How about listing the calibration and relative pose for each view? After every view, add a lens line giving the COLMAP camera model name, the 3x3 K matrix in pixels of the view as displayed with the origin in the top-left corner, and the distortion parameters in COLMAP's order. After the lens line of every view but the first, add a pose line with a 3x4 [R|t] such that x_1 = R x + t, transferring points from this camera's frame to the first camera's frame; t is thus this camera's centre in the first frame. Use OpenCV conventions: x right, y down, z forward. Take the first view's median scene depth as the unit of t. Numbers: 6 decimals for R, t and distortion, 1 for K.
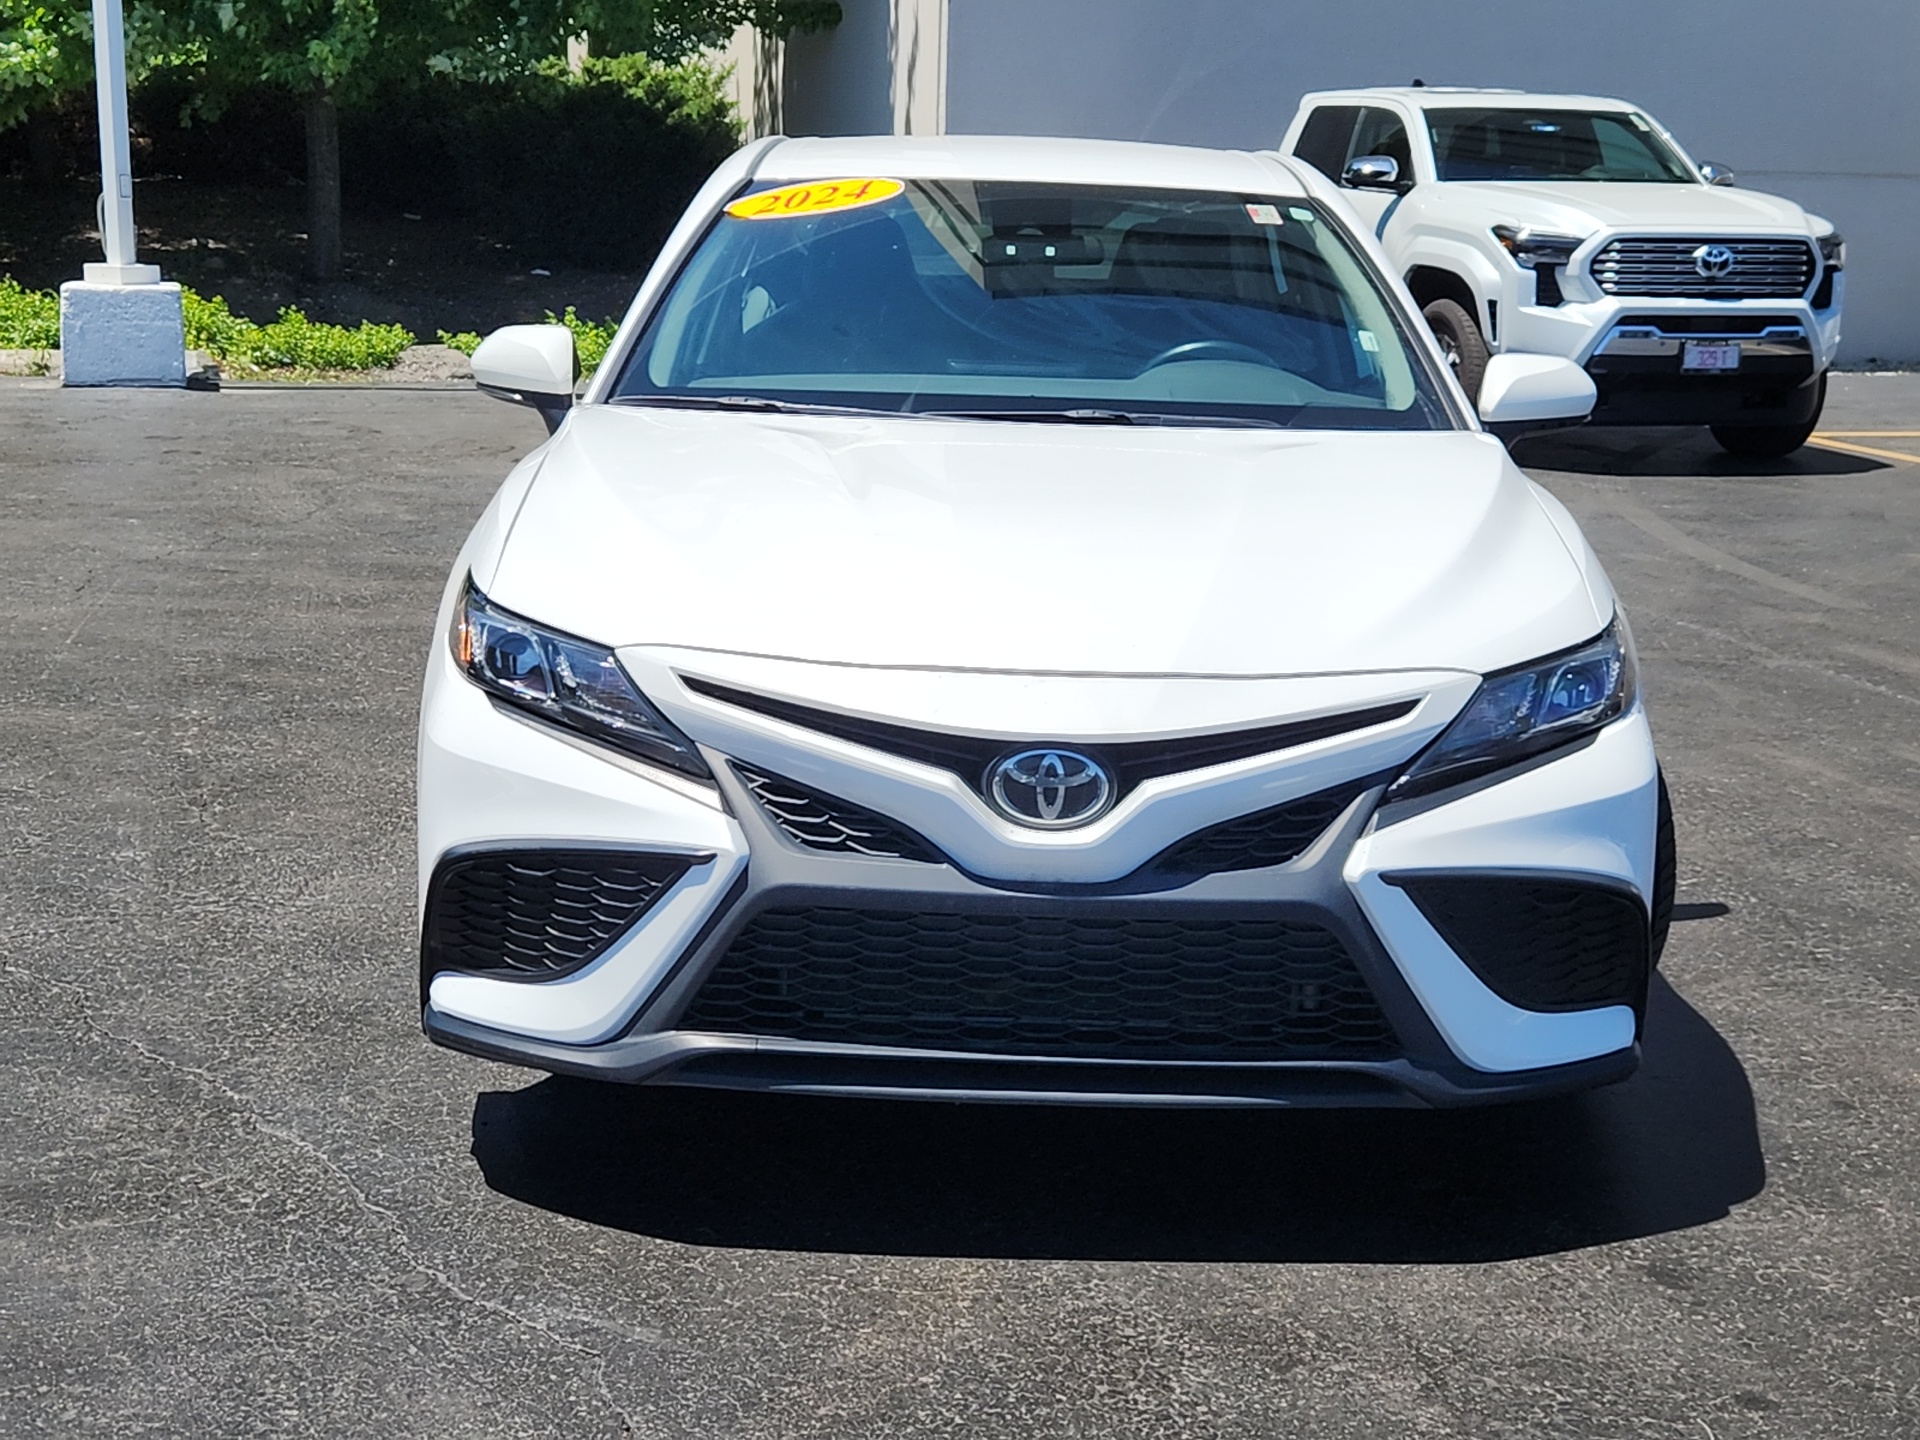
lens RADIAL K [[1491.8, 0, 960.0], [0, 1491.8, 720.0], [0, 0, 1]] dist [0.001865, -0.004084]
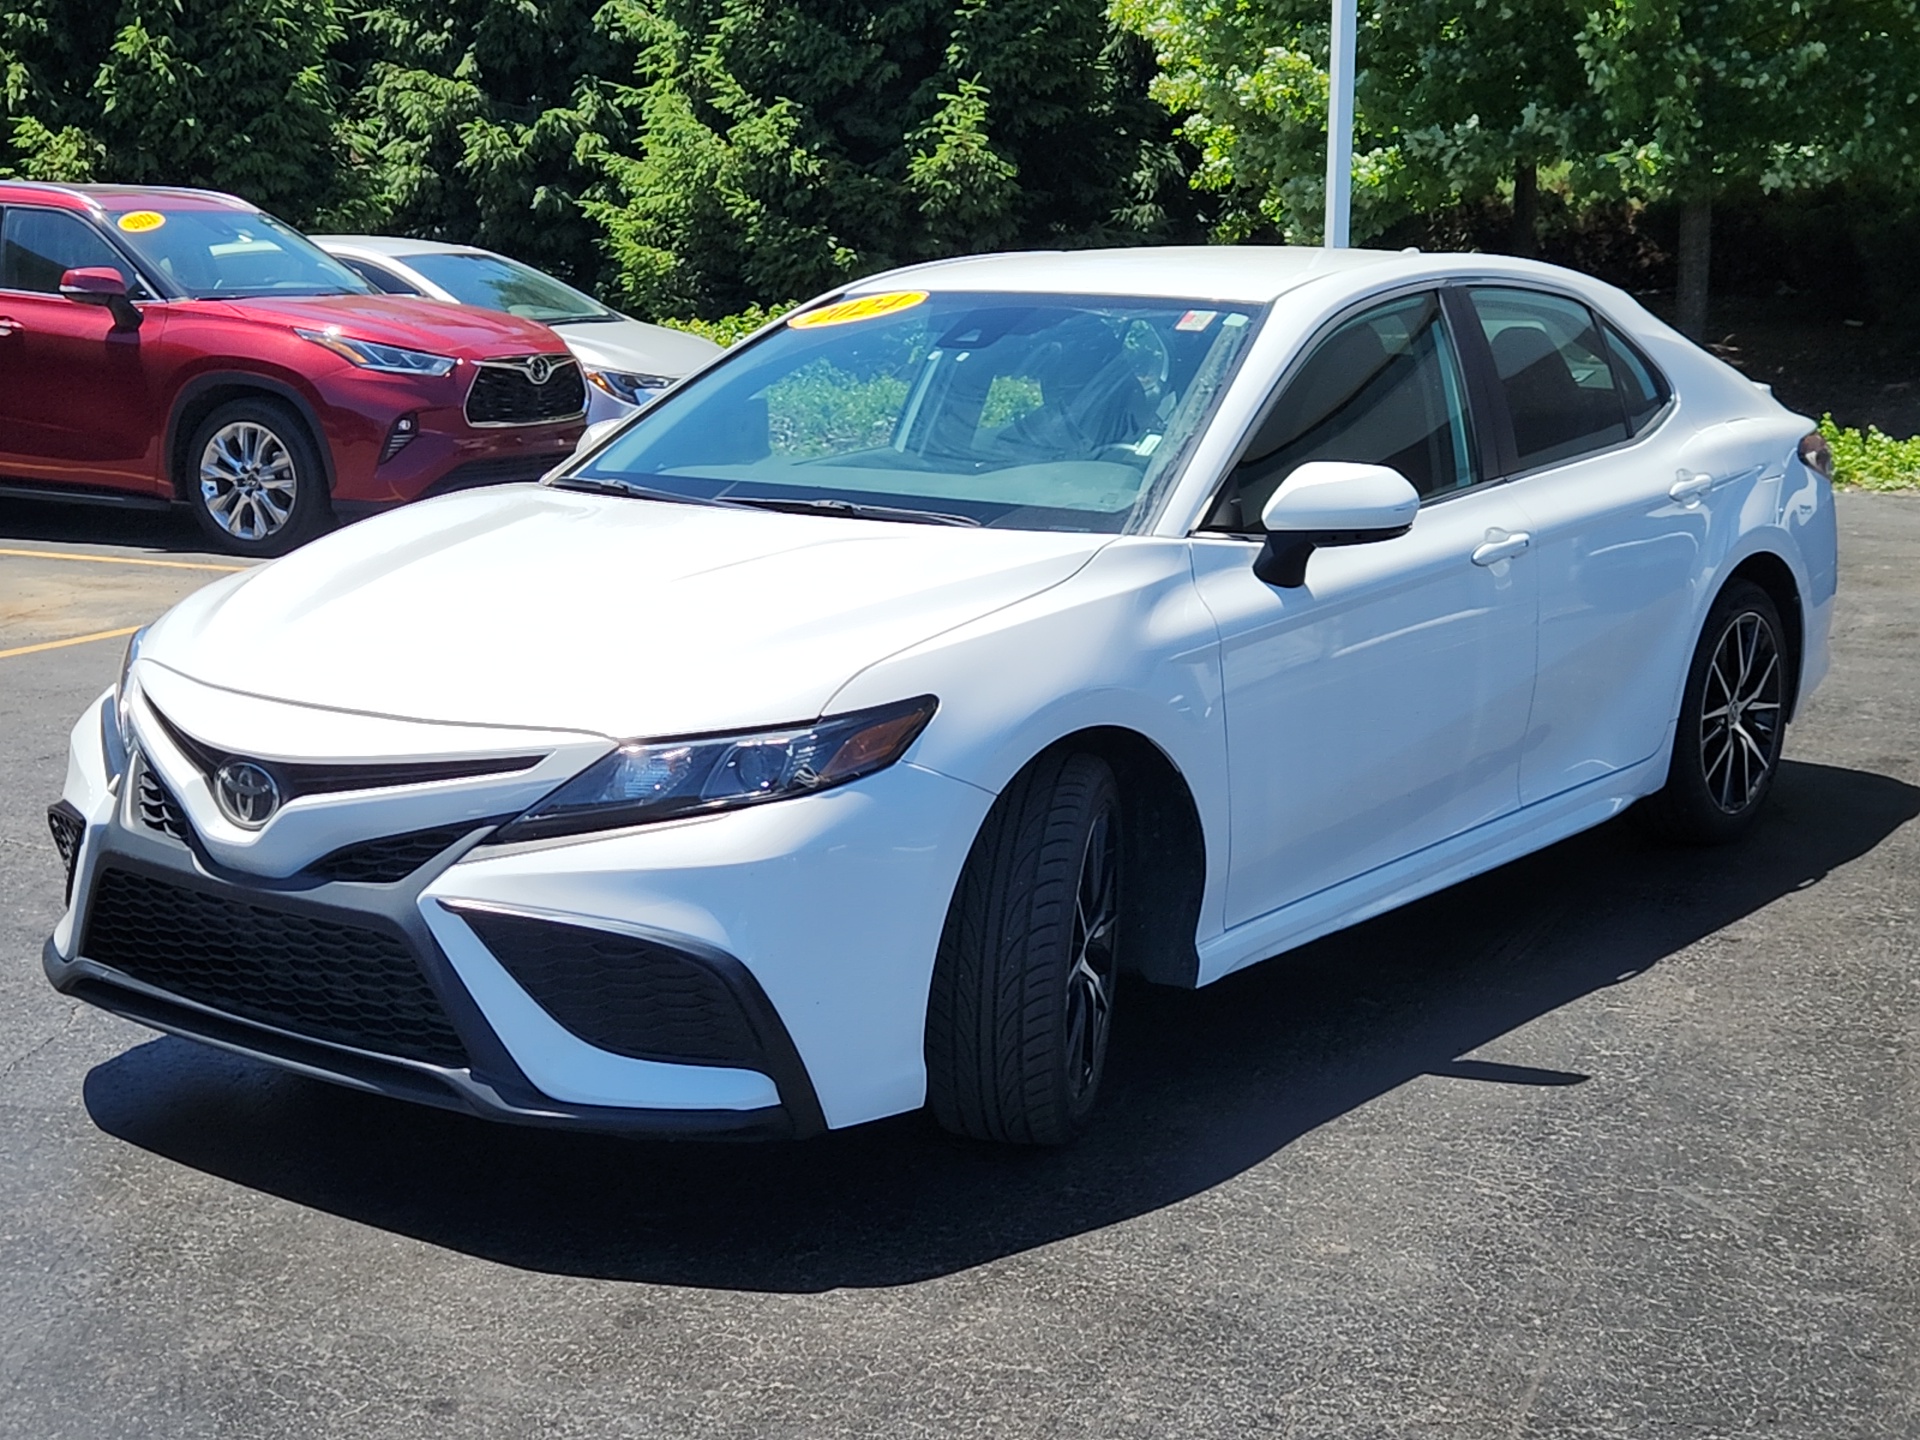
lens RADIAL K [[1460.6, 0, 957.1], [0, 1460.6, 753.8], [0, 0, 1]] dist [0.024235, -0.015127]
pose [[0.929788, 0.105259, -0.352725, 0.987765], [-0.112071, 0.993700, 0.001115, -0.051441], [0.350620, 0.038493, 0.935726, 0.083478]]
